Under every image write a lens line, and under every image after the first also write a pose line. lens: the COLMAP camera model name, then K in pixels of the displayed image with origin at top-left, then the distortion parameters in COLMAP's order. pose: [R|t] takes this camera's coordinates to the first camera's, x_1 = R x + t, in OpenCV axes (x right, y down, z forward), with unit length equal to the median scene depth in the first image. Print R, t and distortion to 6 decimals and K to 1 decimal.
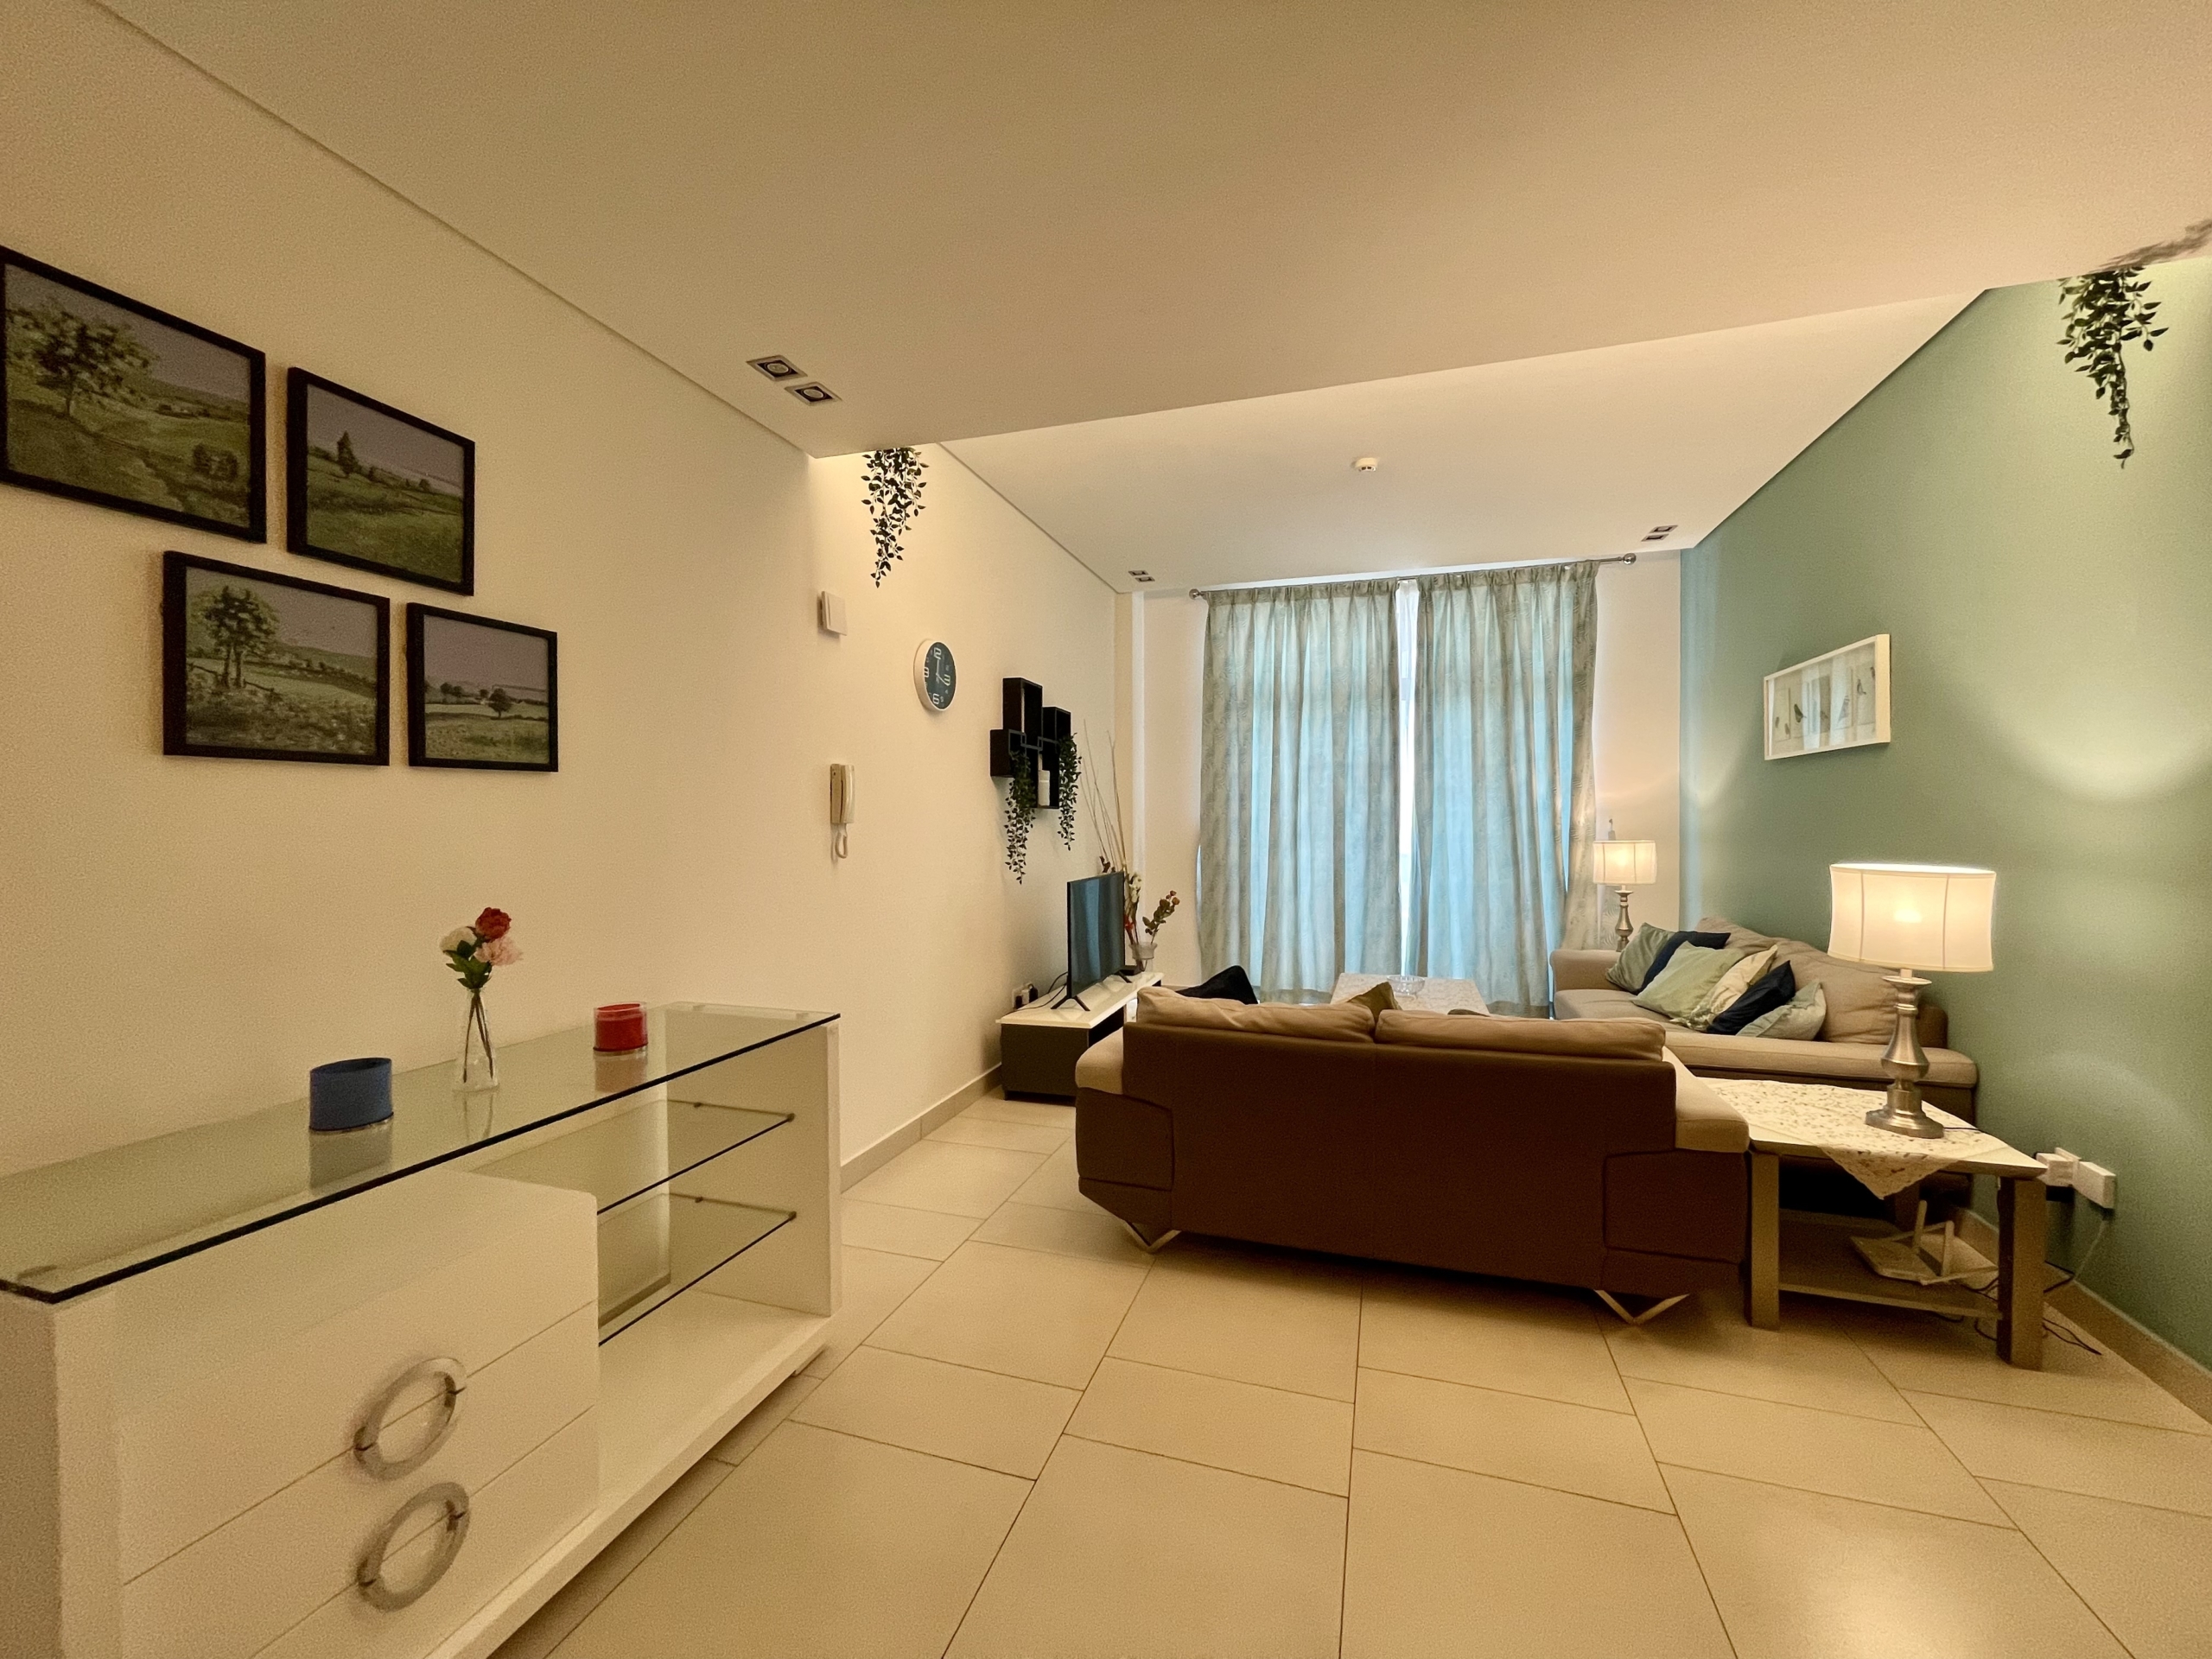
lens RADIAL K [[893.9, 0, 1105.2], [0, 893.9, 827.3], [0, 0, 1]] dist [-0.002606, 0.000950]
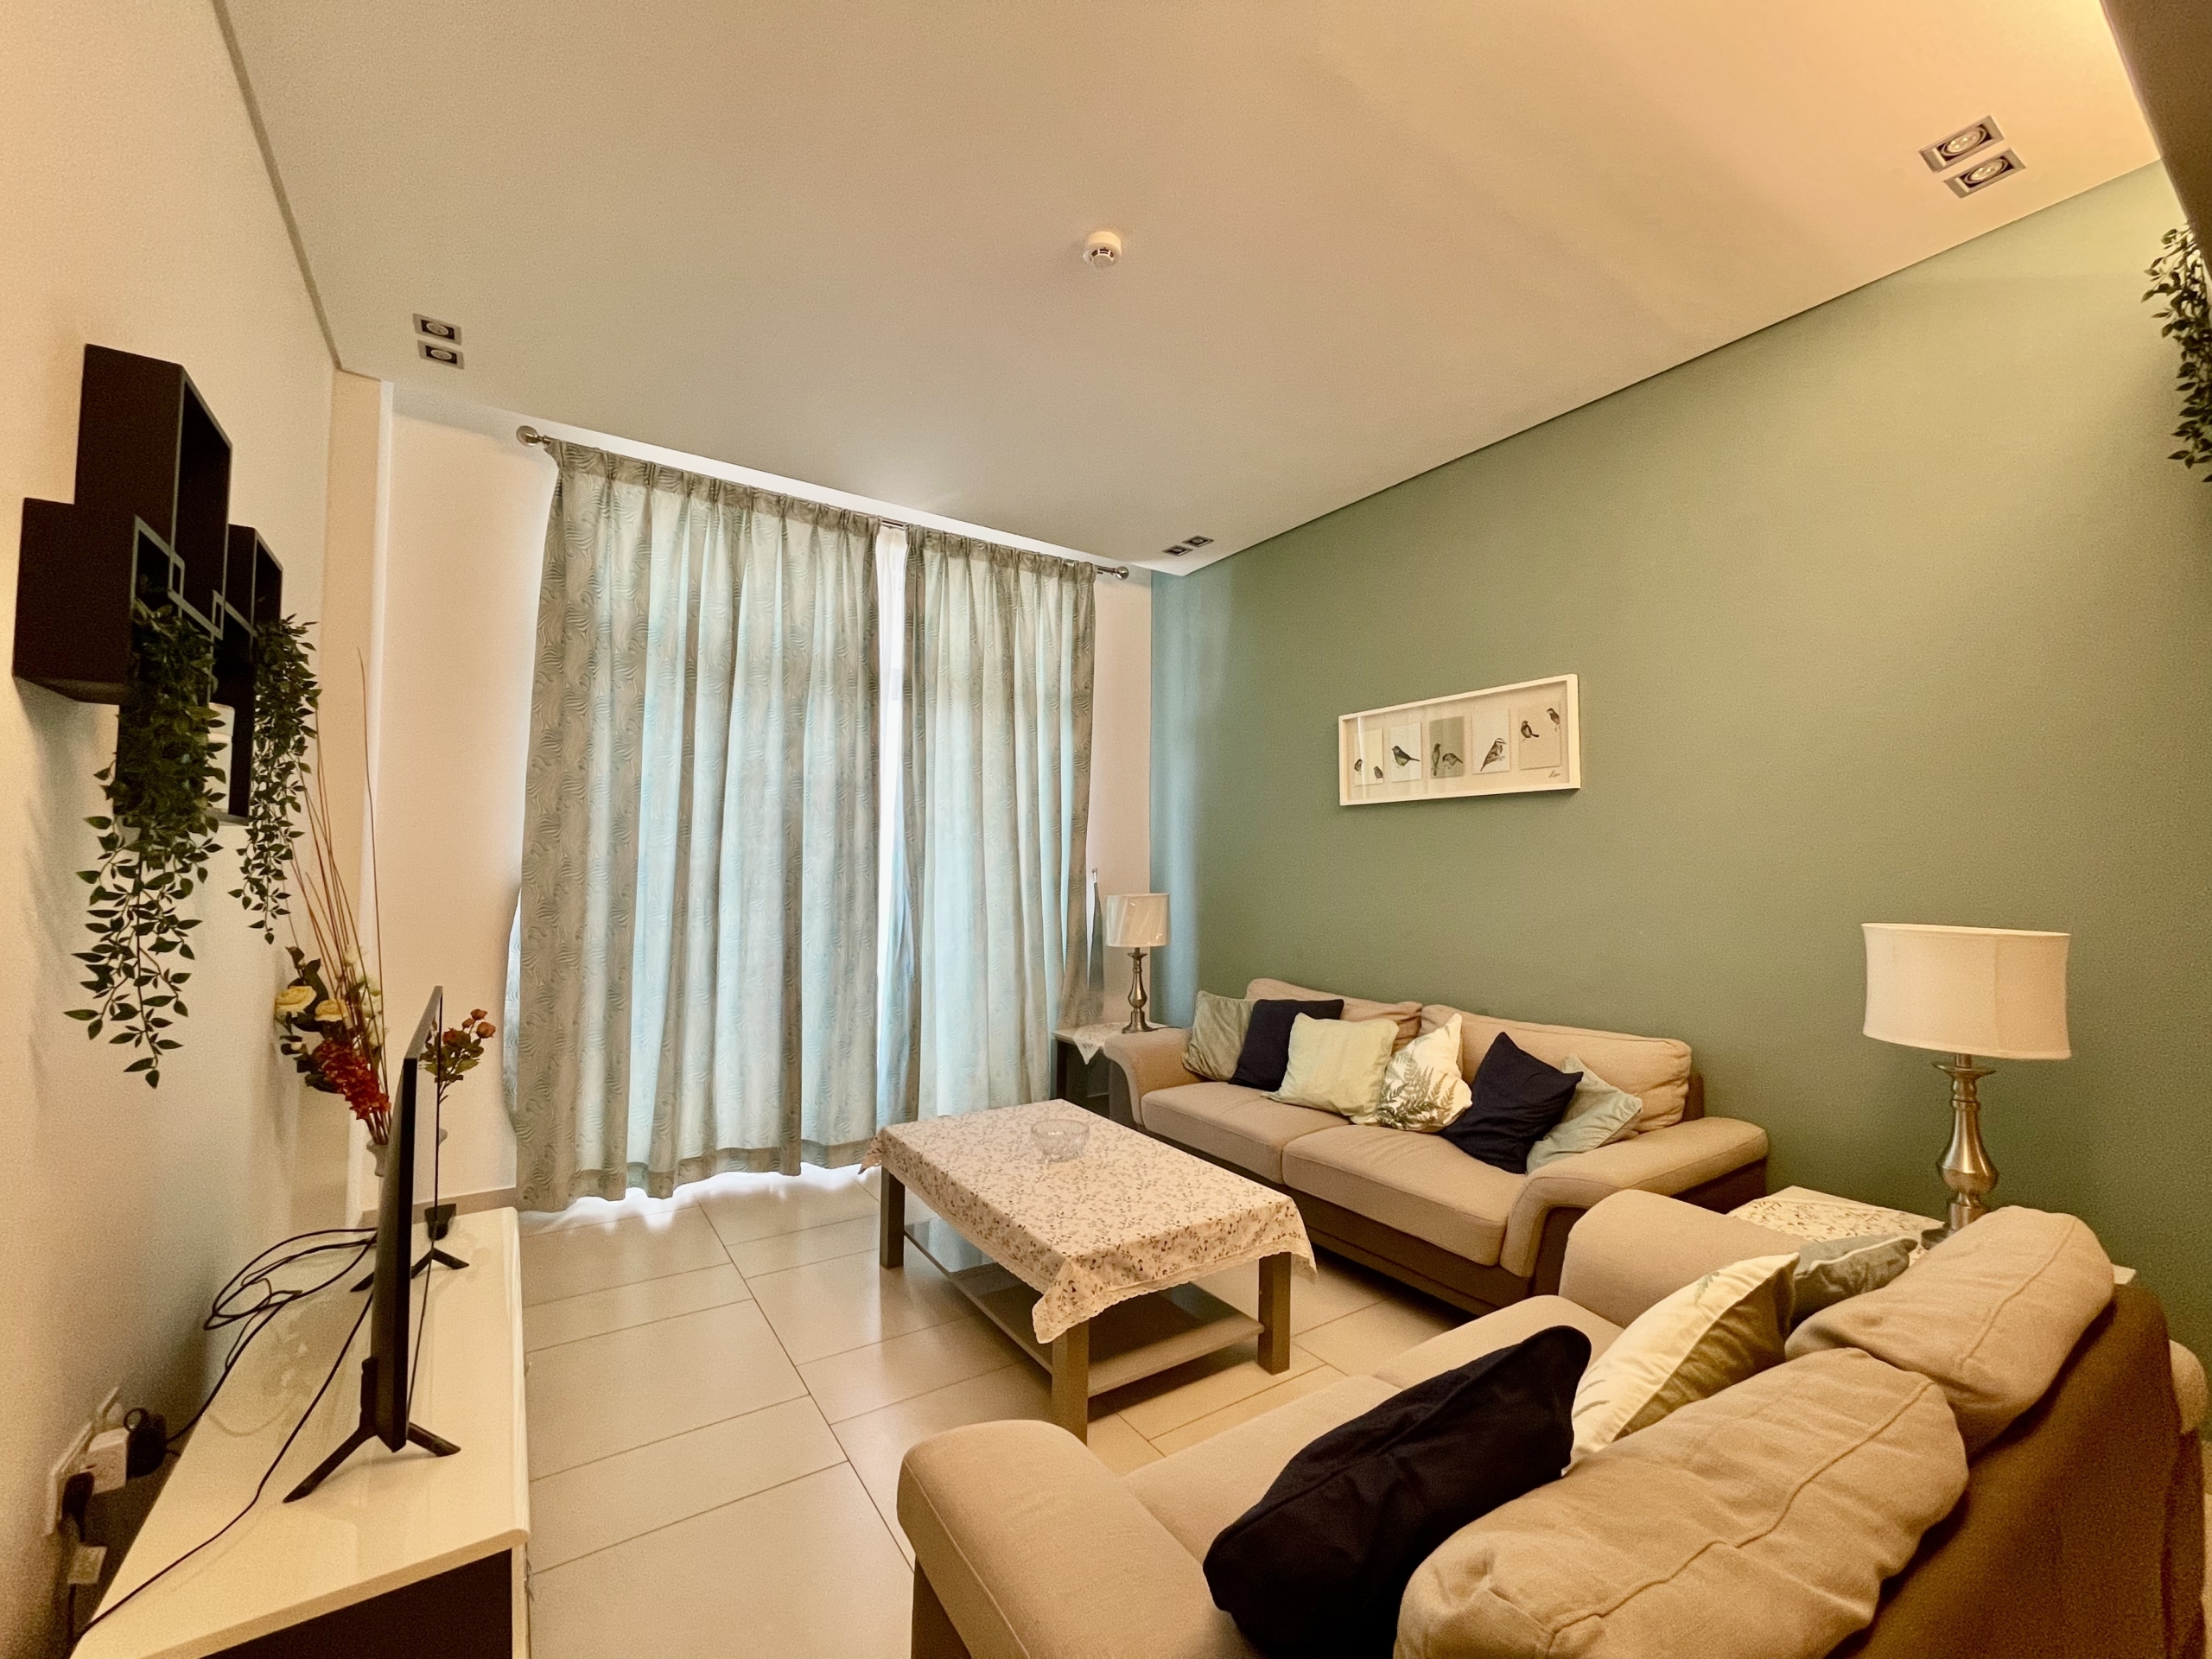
lens RADIAL K [[893.9, 0, 1101.0], [0, 893.9, 829.8], [0, 0, 1]] dist [-0.002606, 0.000950]
pose [[0.627851, 0.041666, 0.777217, -0.093455], [-0.000229, 0.998576, -0.053347, -0.000267], [-0.778333, 0.033316, 0.626967, 0.438628]]
